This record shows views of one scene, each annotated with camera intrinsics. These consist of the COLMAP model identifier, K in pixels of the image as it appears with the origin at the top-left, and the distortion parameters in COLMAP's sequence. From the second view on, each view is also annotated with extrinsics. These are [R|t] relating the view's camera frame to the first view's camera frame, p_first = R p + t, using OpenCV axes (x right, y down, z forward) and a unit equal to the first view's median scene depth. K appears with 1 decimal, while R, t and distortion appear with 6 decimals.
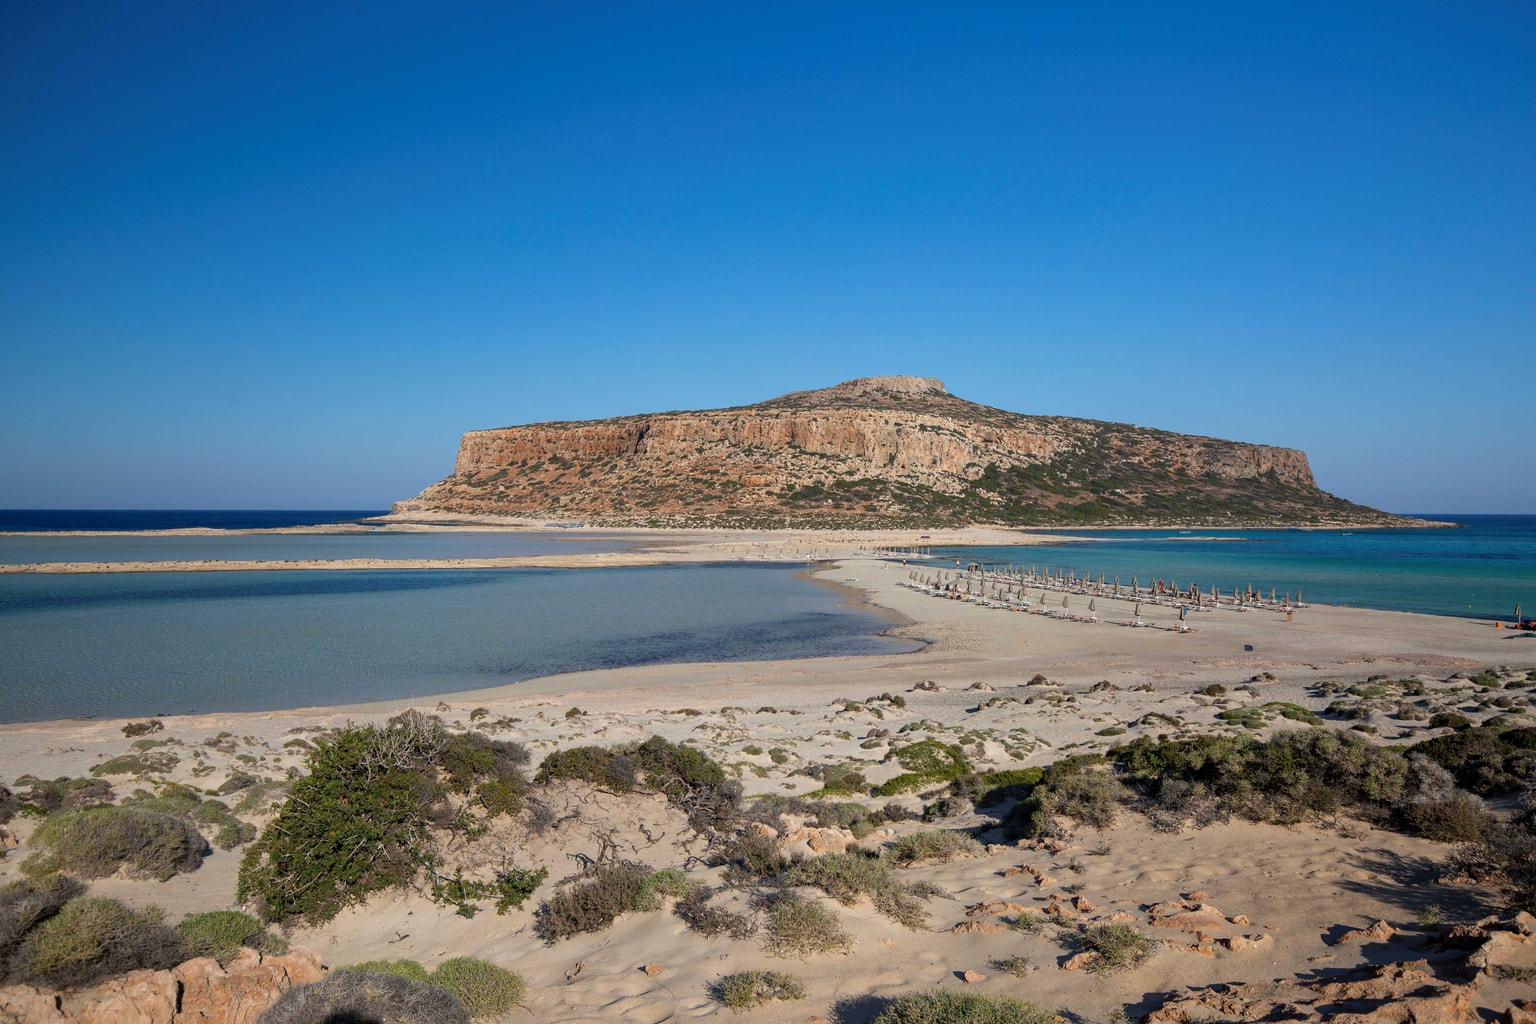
lens RADIAL K [[1080.6, 0, 775.5], [0, 1080.6, 509.7], [0, 0, 1]] dist [0.006896, 0.000081]
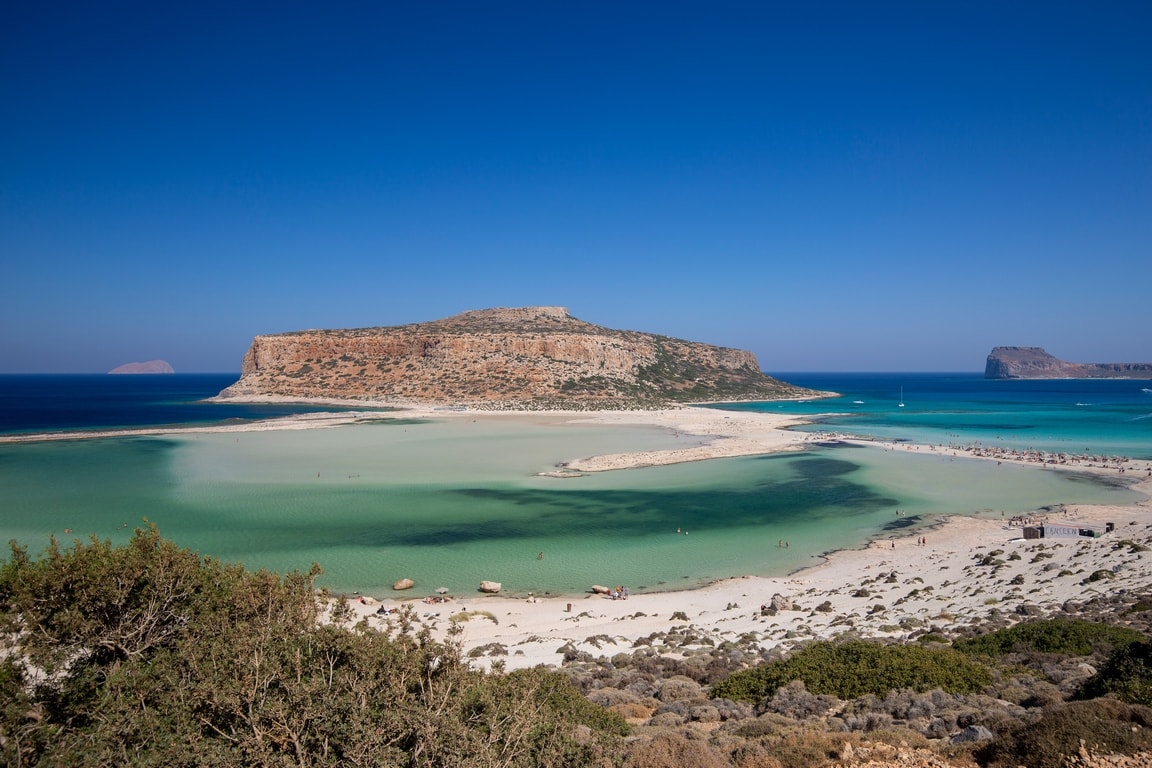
lens RADIAL K [[754.4, 0, 579.2], [0, 754.4, 381.0], [0, 0, 1]] dist [0.000944, 0.000440]
pose [[0.929596, -0.009953, 0.368445, -0.353854], [0.004441, 0.999865, 0.015805, -0.036806], [-0.368552, -0.013056, 0.929515, -0.110787]]
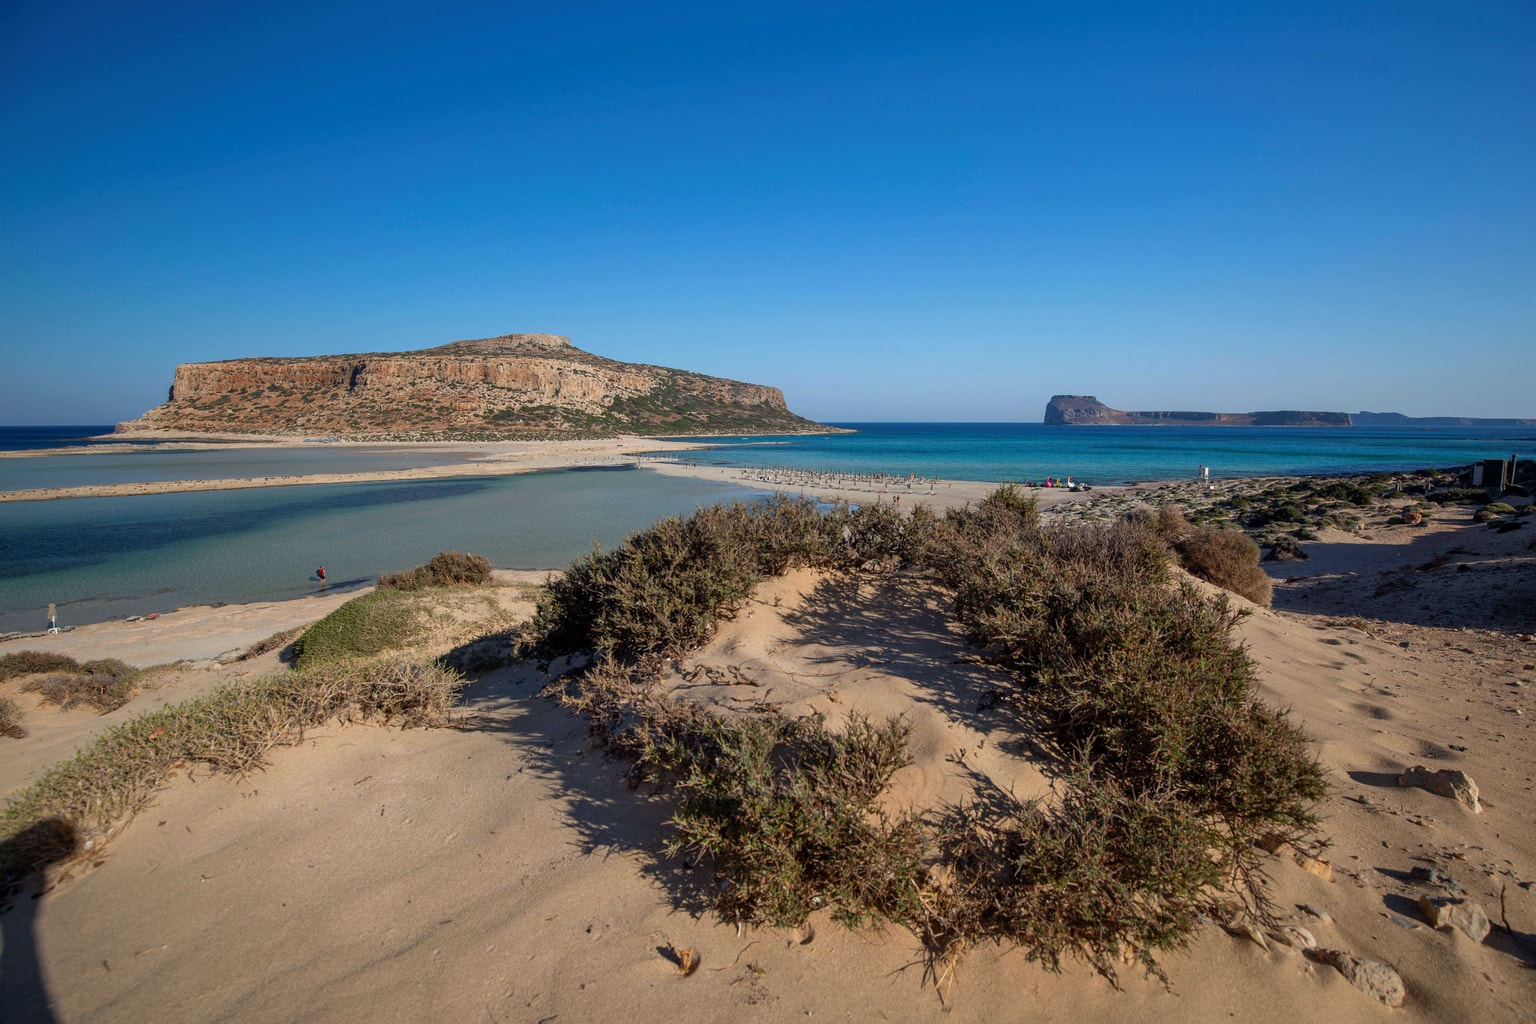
lens RADIAL K [[707.7, 0, 773.3], [0, 707.7, 507.5], [0, 0, 1]] dist [-0.029854, 0.002721]
pose [[0.884946, -0.060347, 0.461766, -0.085149], [0.003608, 0.992427, 0.122783, -0.006338], [-0.465679, -0.106990, 0.878462, -0.025653]]
